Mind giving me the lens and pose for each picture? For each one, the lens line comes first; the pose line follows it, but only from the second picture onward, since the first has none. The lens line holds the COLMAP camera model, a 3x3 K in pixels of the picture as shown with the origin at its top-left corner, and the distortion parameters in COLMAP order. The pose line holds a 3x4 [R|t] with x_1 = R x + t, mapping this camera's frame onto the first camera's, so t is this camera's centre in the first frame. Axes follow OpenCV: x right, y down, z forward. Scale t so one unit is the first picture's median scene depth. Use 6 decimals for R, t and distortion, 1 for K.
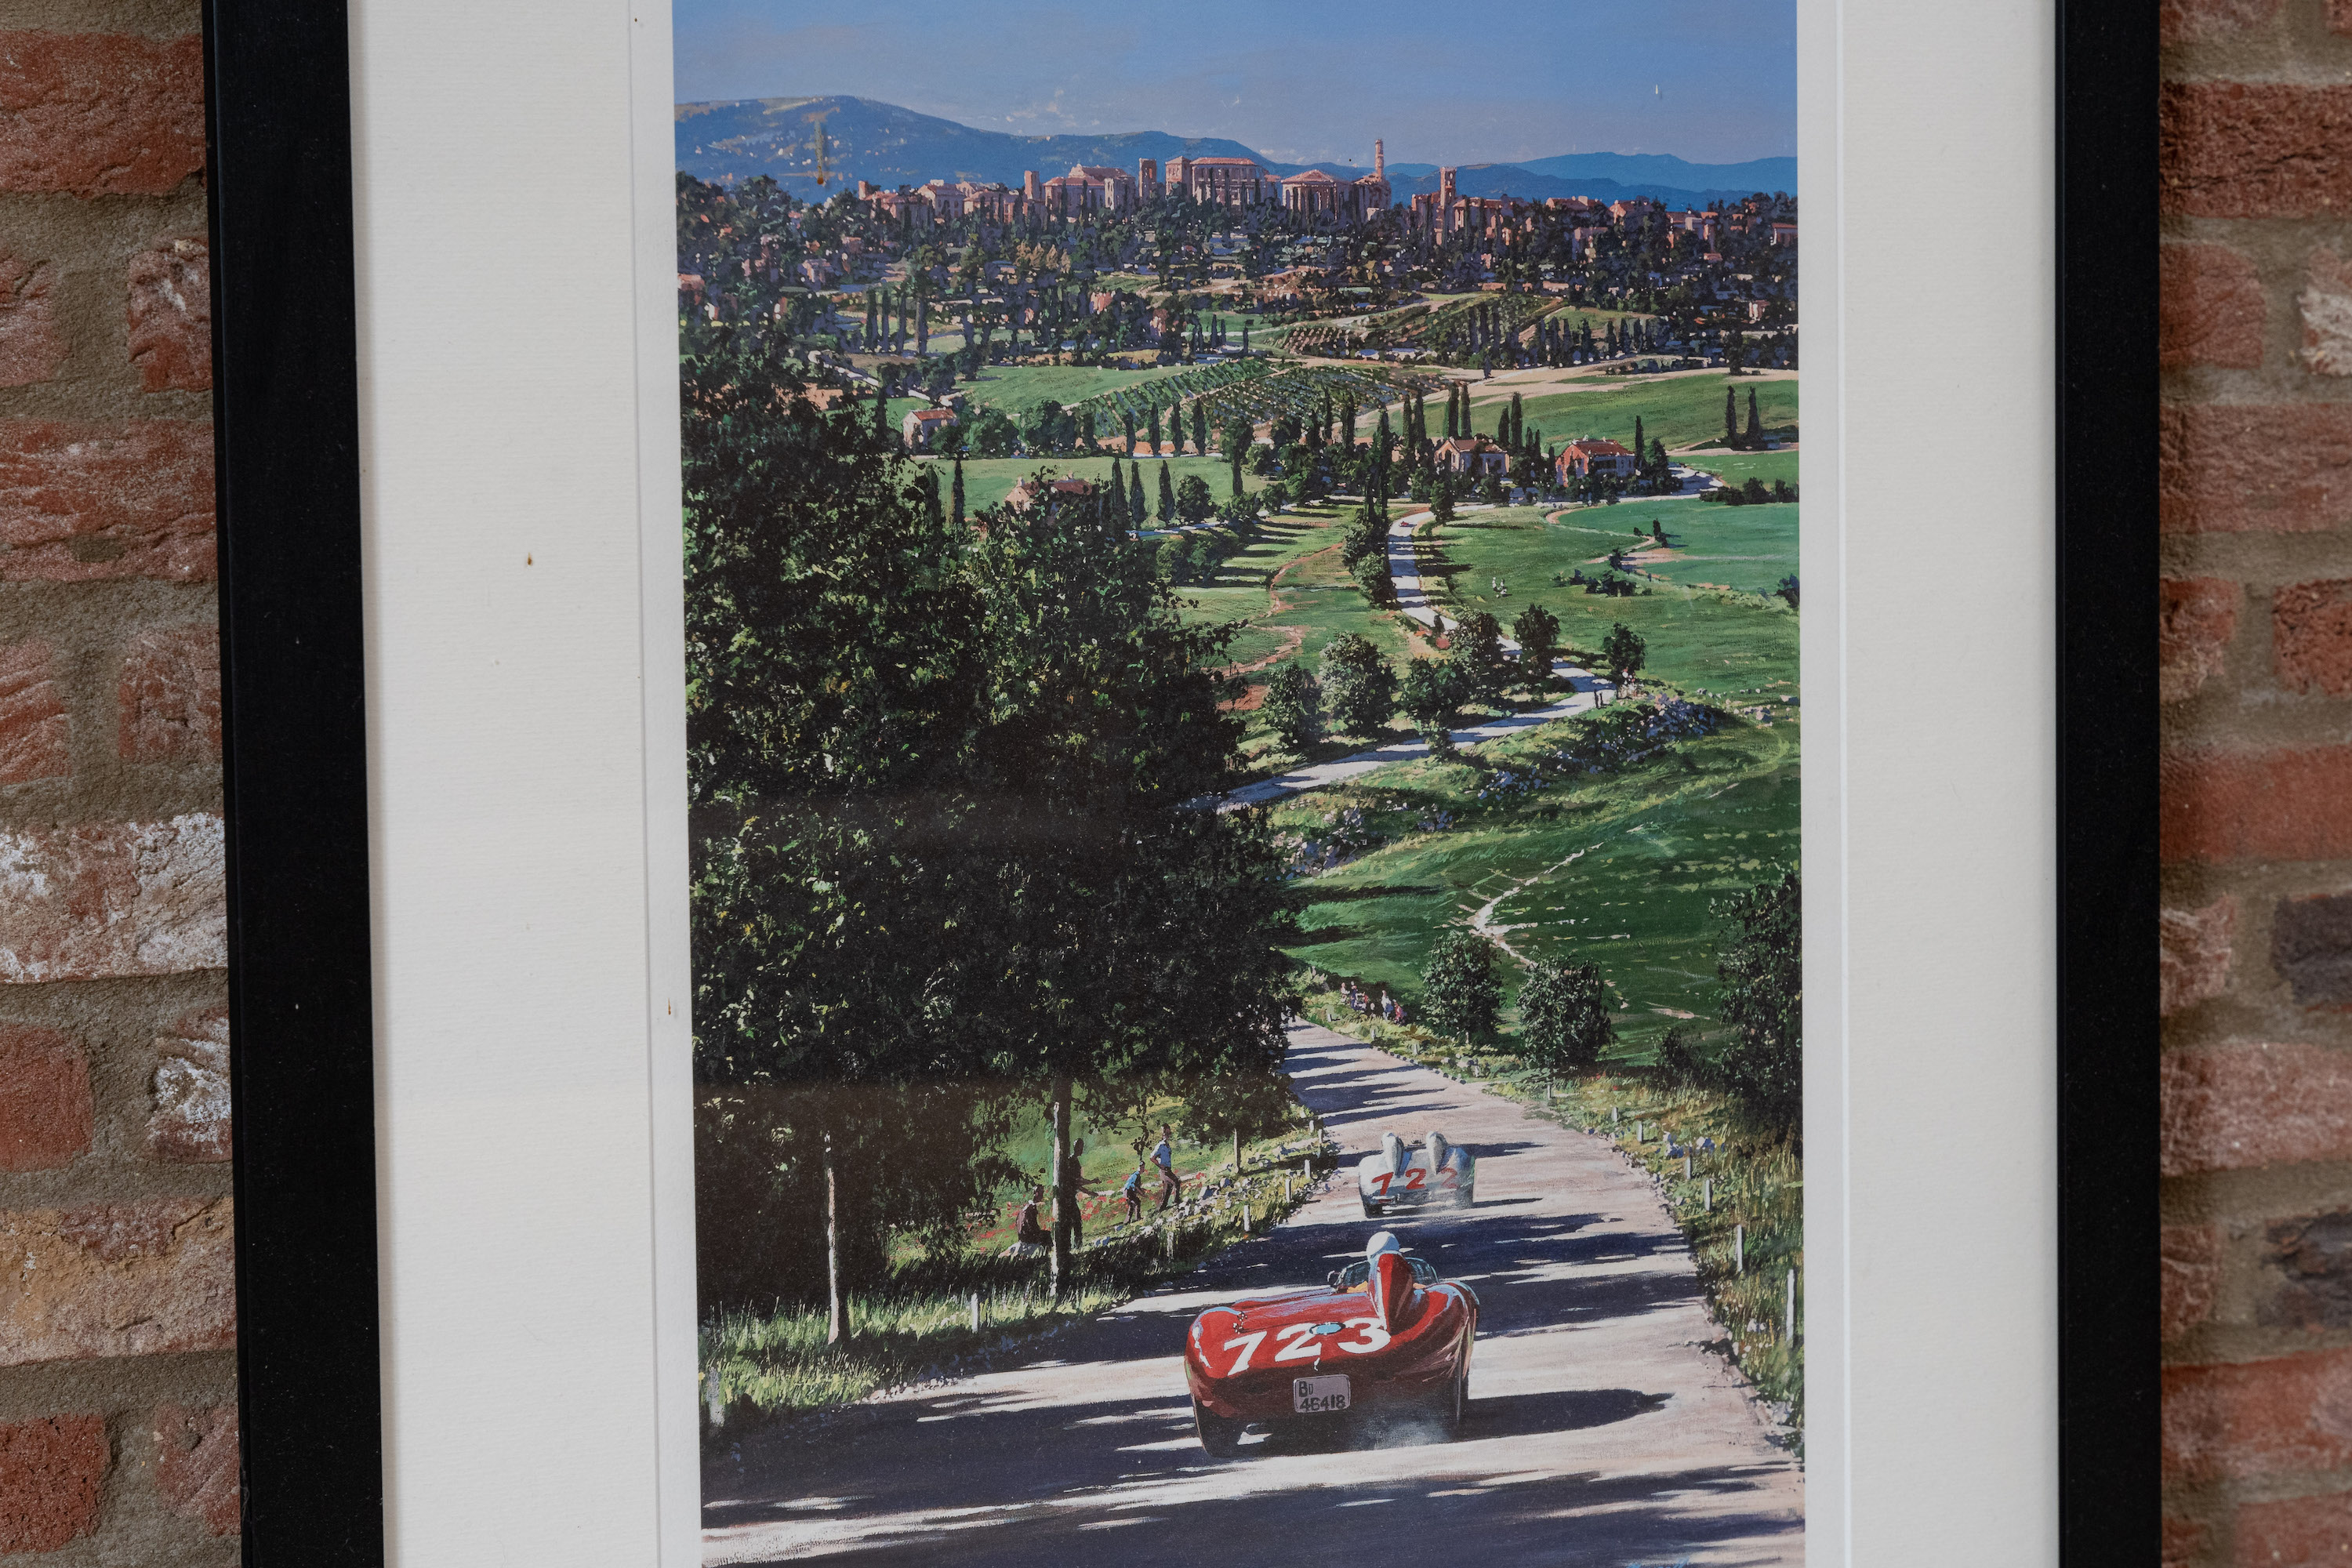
lens RADIAL K [[4663.7, 0, 1169.9], [0, 4663.7, 785.9], [0, 0, 1]] dist [0.035557, 0.000000]
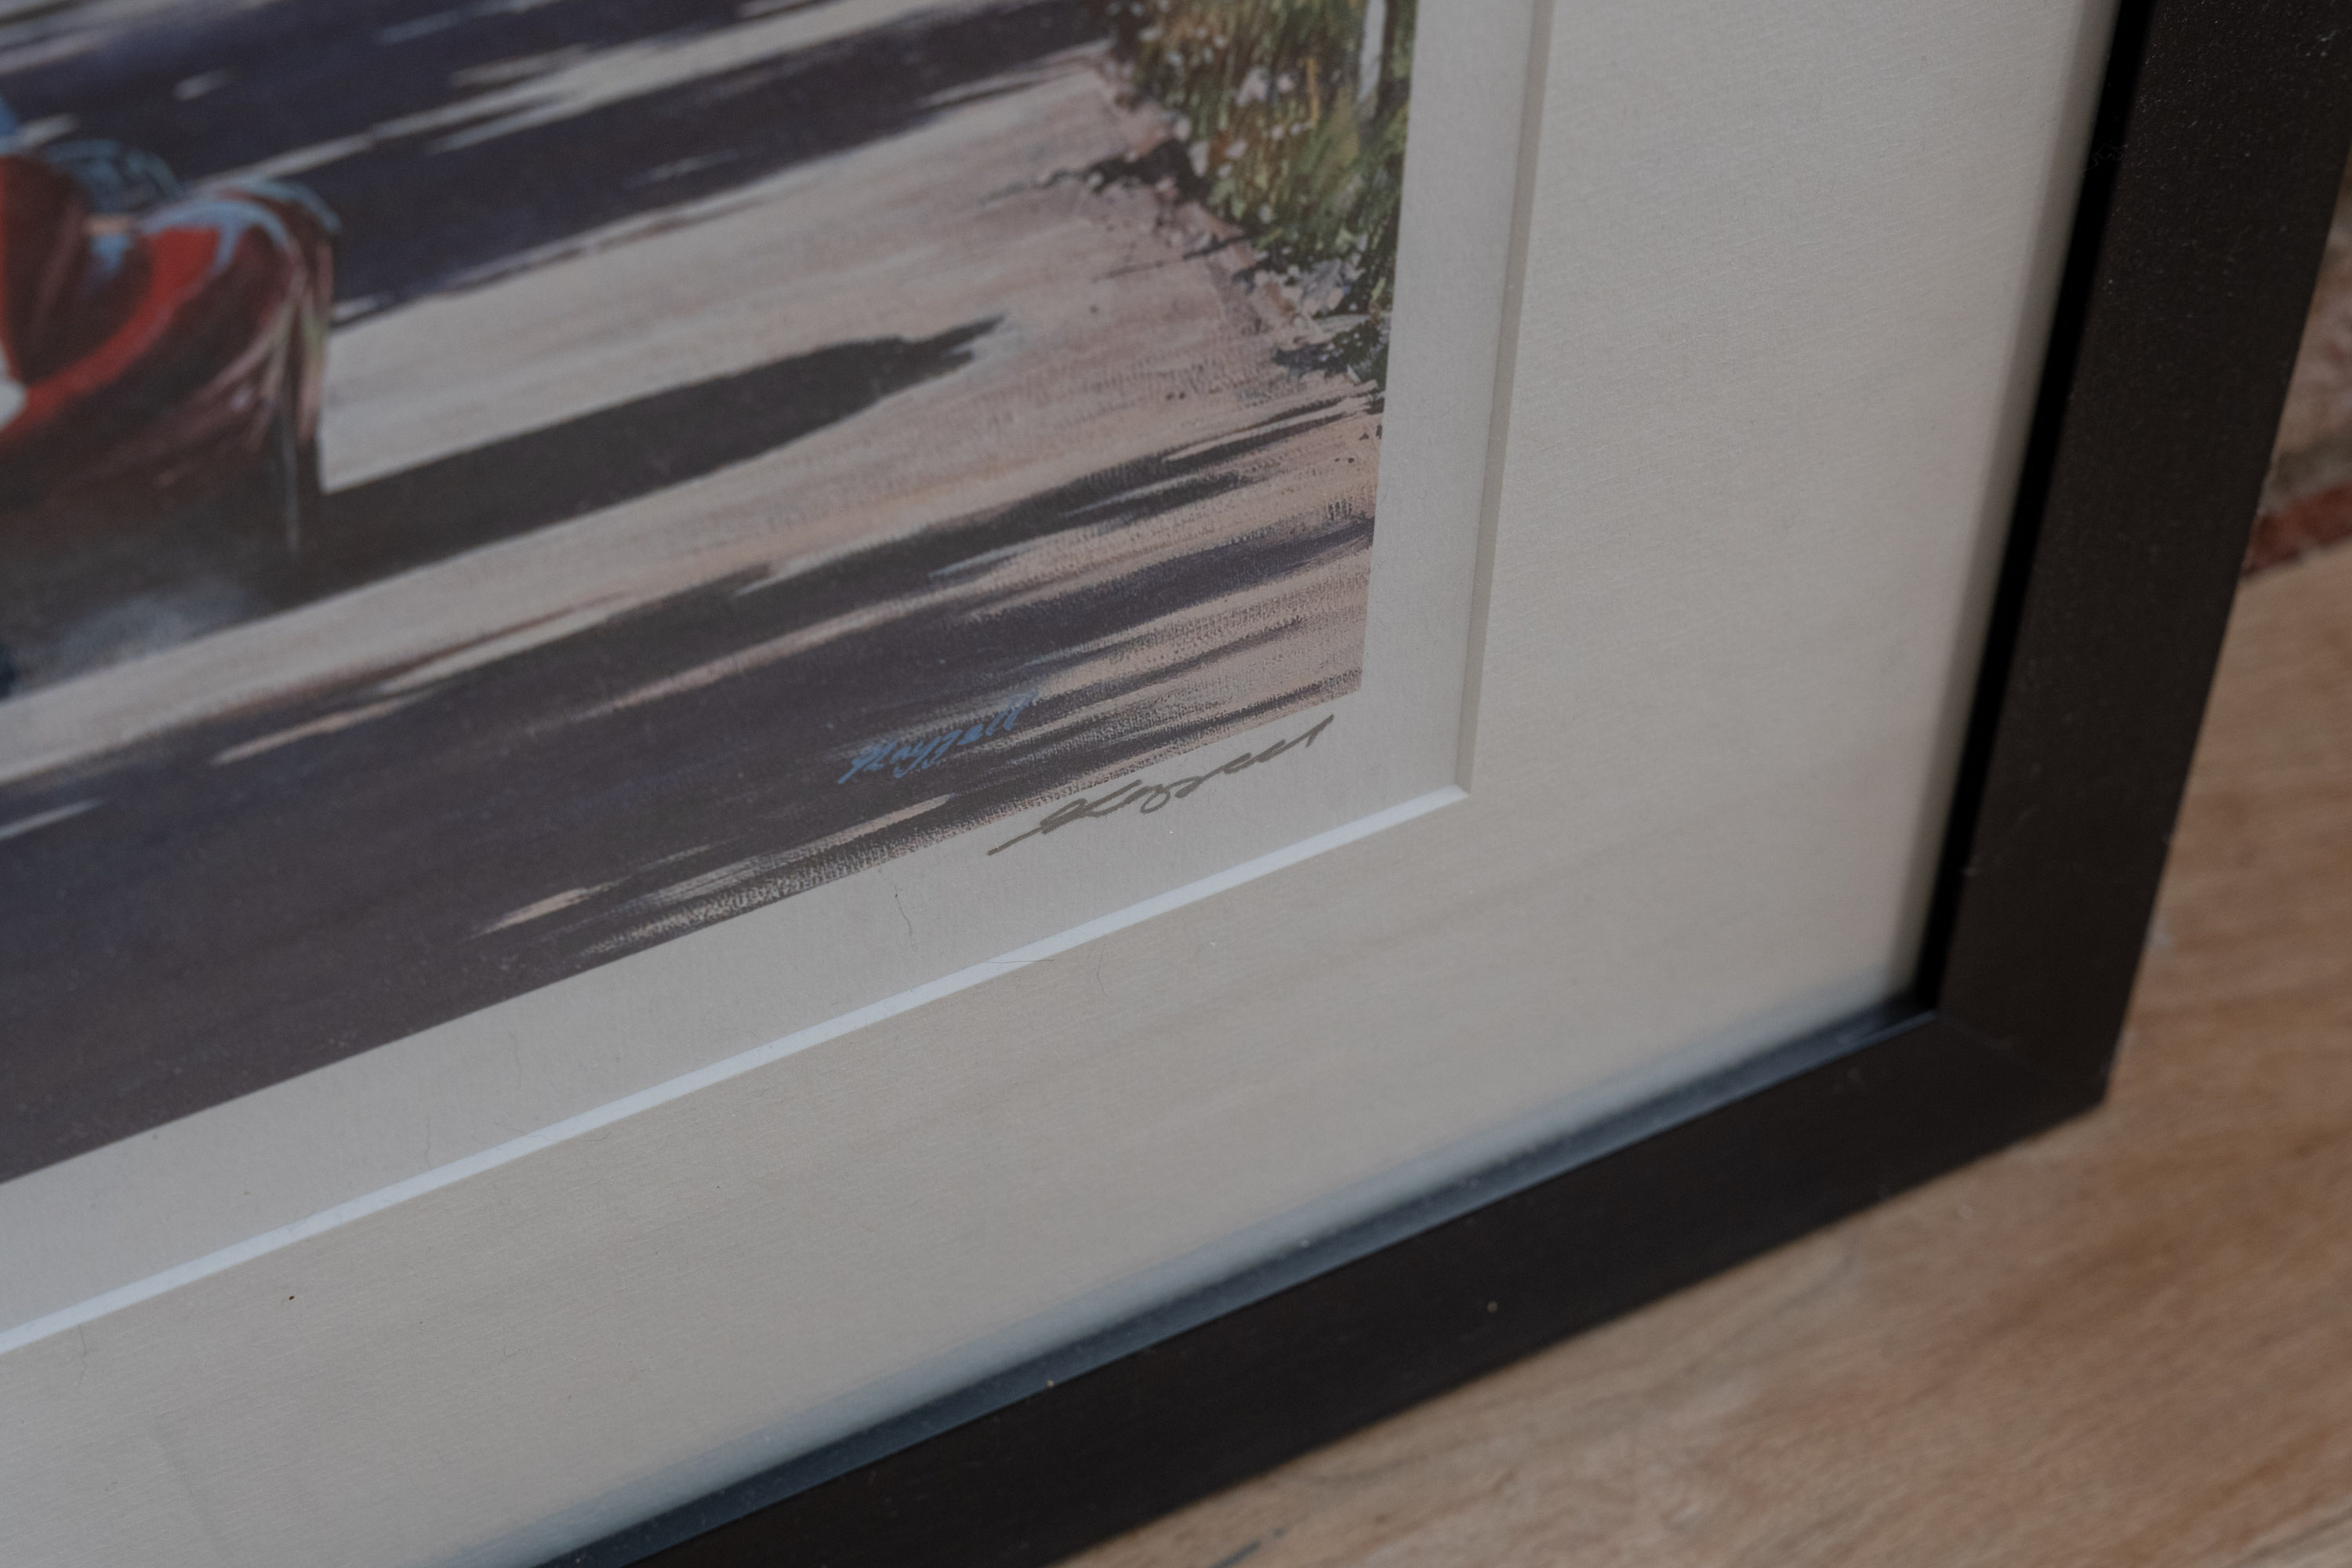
lens RADIAL K [[4663.7, 0, 1165.3], [0, 4663.7, 777.2], [0, 0, 1]] dist [0.035557, 0.000000]
pose [[0.993070, -0.042072, 0.109732, 0.085837], [-0.036749, 0.775730, 0.629993, -0.049812], [-0.111628, -0.629660, 0.768809, 0.761478]]
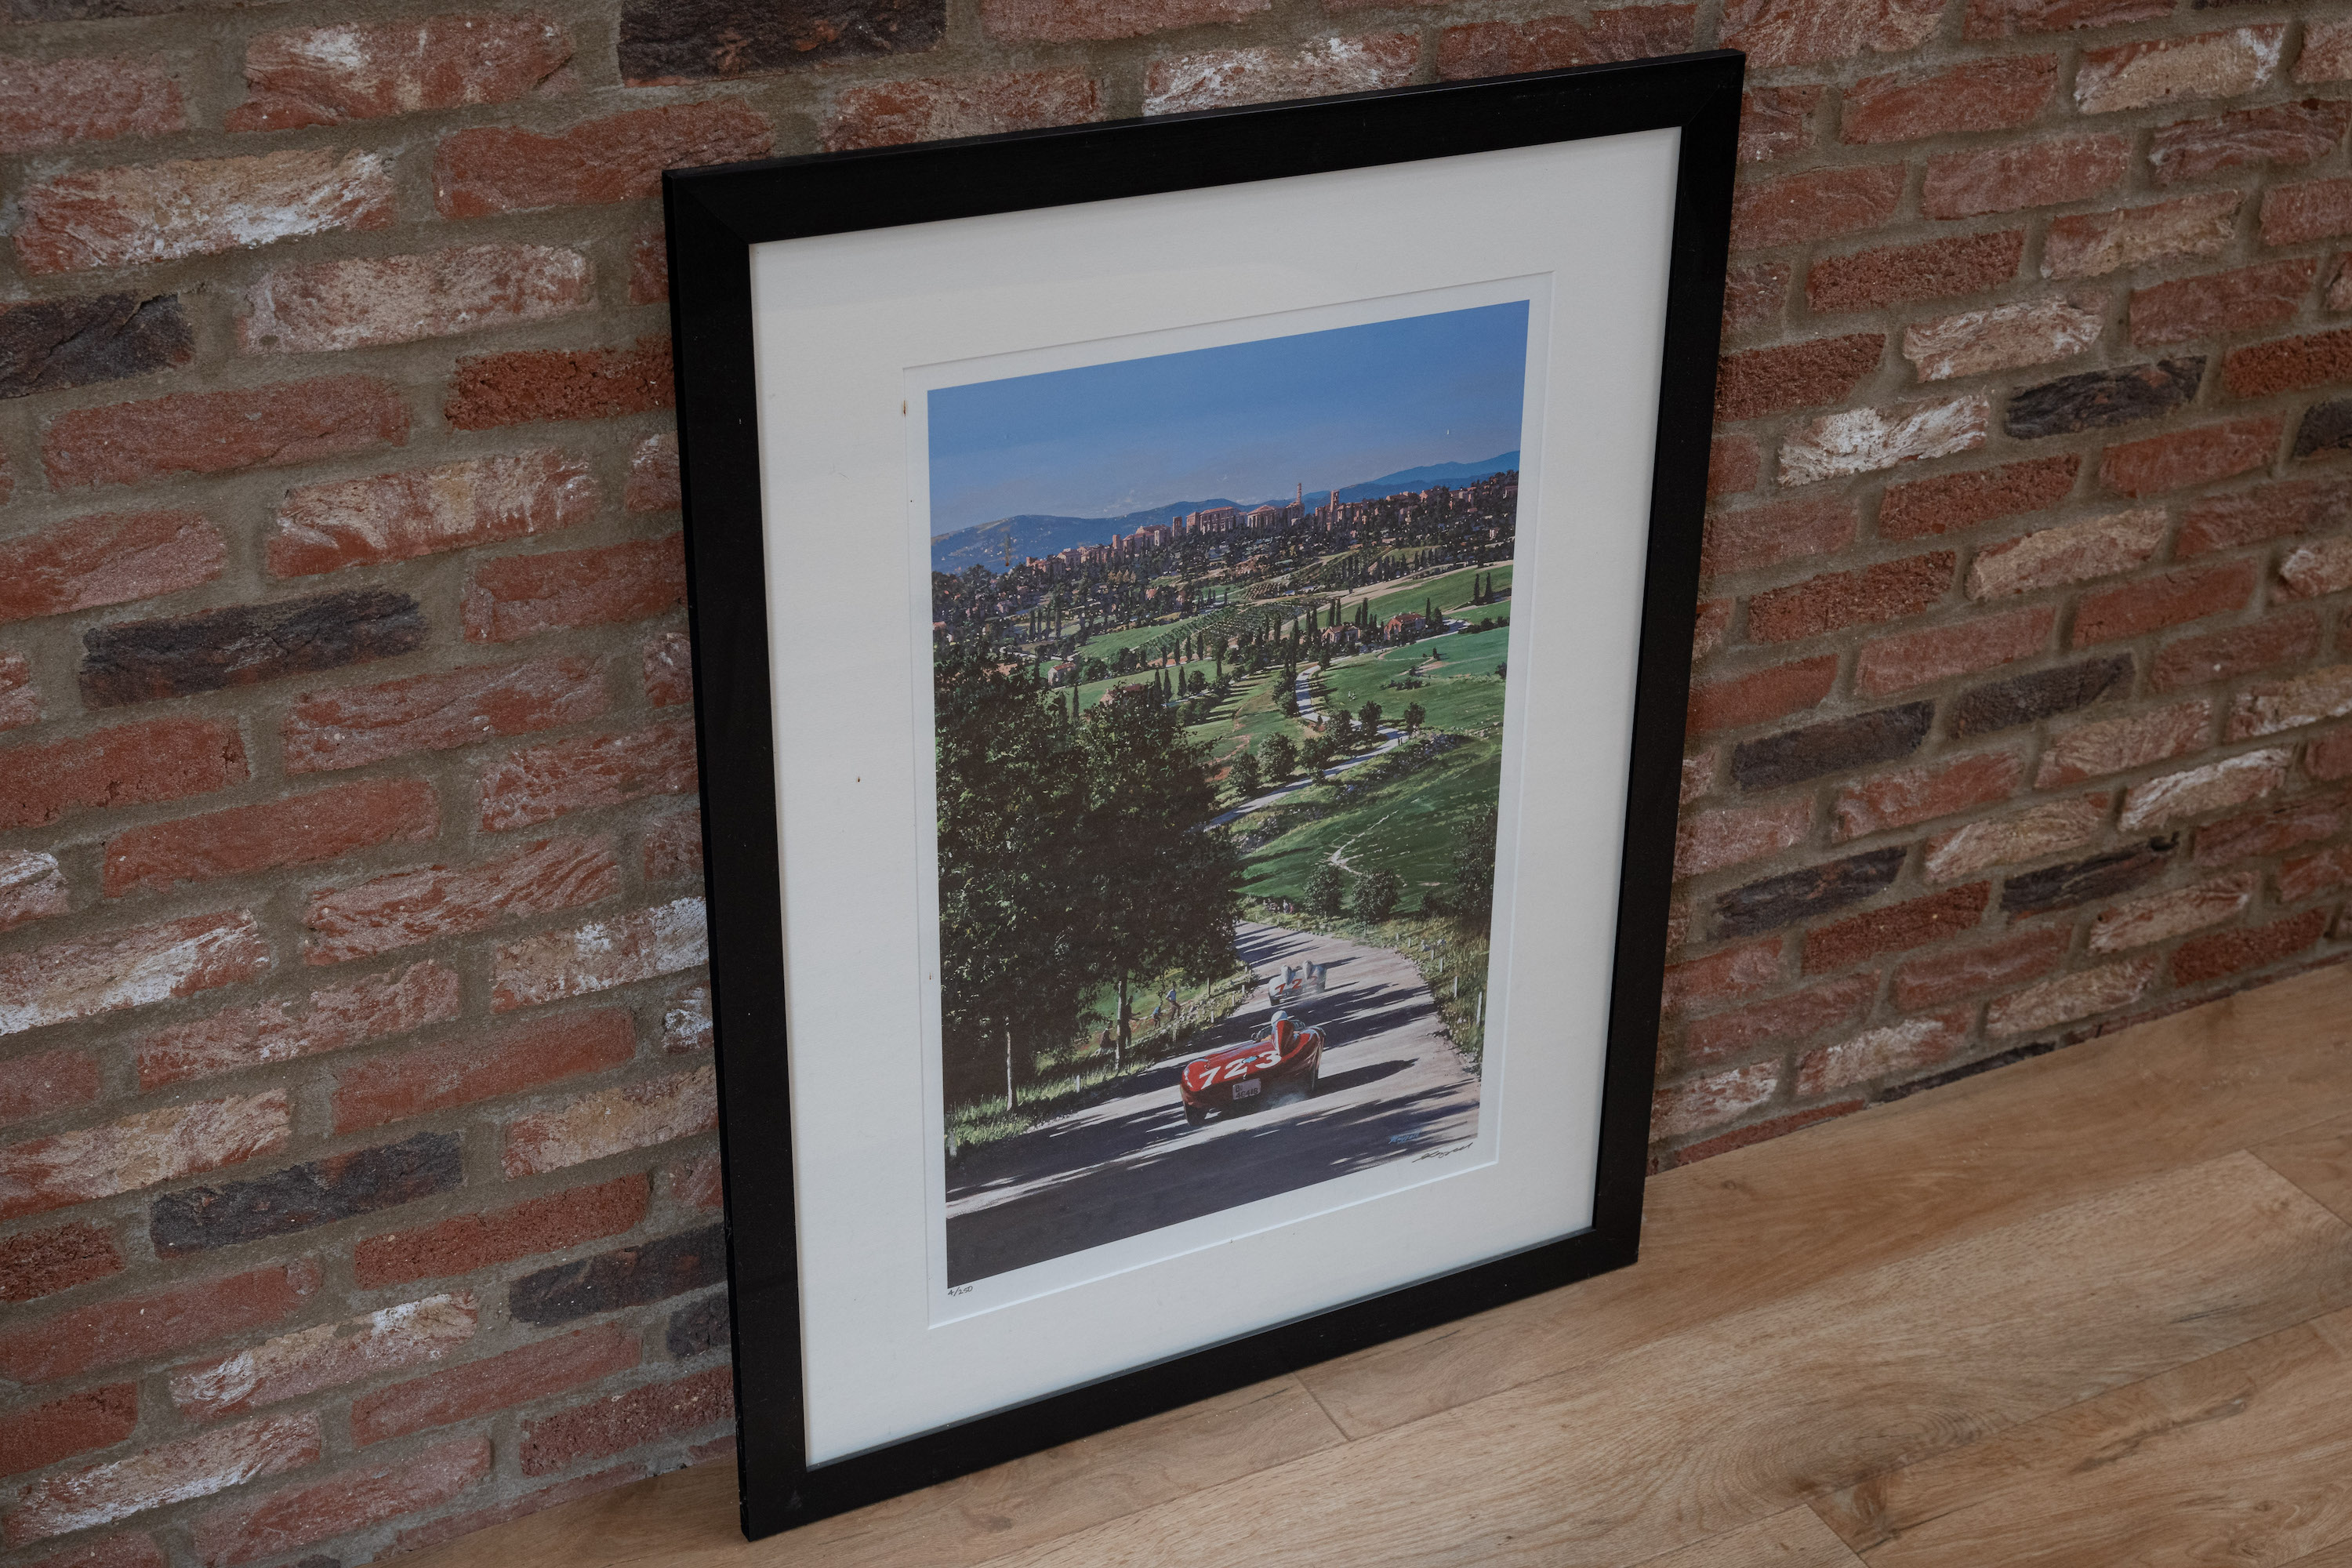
lens RADIAL K [[3090.1, 0, 1171.9], [0, 3090.1, 780.5], [0, 0, 1]] dist [0.005882, 0.000000]
pose [[0.996195, -0.013730, 0.086059, -0.109742], [-0.019113, 0.929046, 0.369471, -0.473610], [-0.085026, -0.369710, 0.925249, -0.154099]]
